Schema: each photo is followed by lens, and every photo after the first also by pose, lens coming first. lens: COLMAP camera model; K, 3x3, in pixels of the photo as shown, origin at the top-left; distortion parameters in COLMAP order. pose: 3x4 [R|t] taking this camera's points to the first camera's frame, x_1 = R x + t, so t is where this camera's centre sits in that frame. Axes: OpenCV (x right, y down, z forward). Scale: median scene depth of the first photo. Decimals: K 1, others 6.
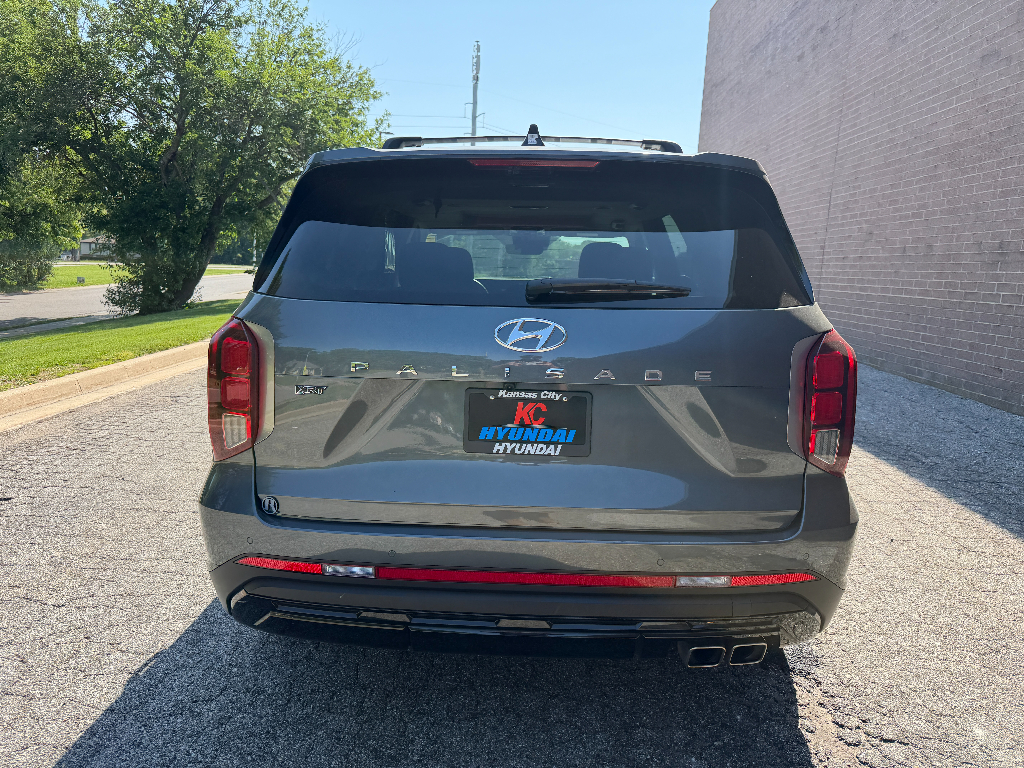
lens RADIAL K [[702.6, 0, 481.9], [0, 702.6, 381.7], [0, 0, 1]] dist [0.035451, -0.002976]
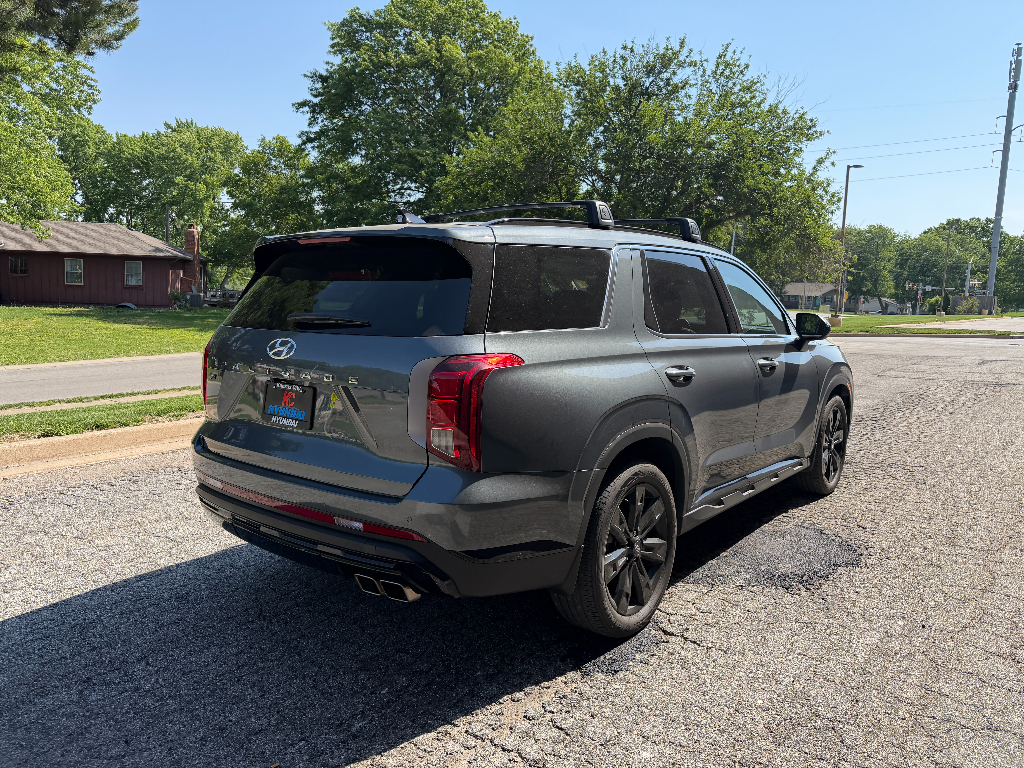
lens RADIAL K [[732.1, 0, 512.0], [0, 732.1, 384.0], [0, 0, 1]] dist [-0.012199, -0.004611]
pose [[0.819330, 0.058655, -0.570313, 0.887392], [-0.097010, 0.994593, -0.037077, 0.015214], [0.565055, 0.085704, 0.820590, -0.035005]]
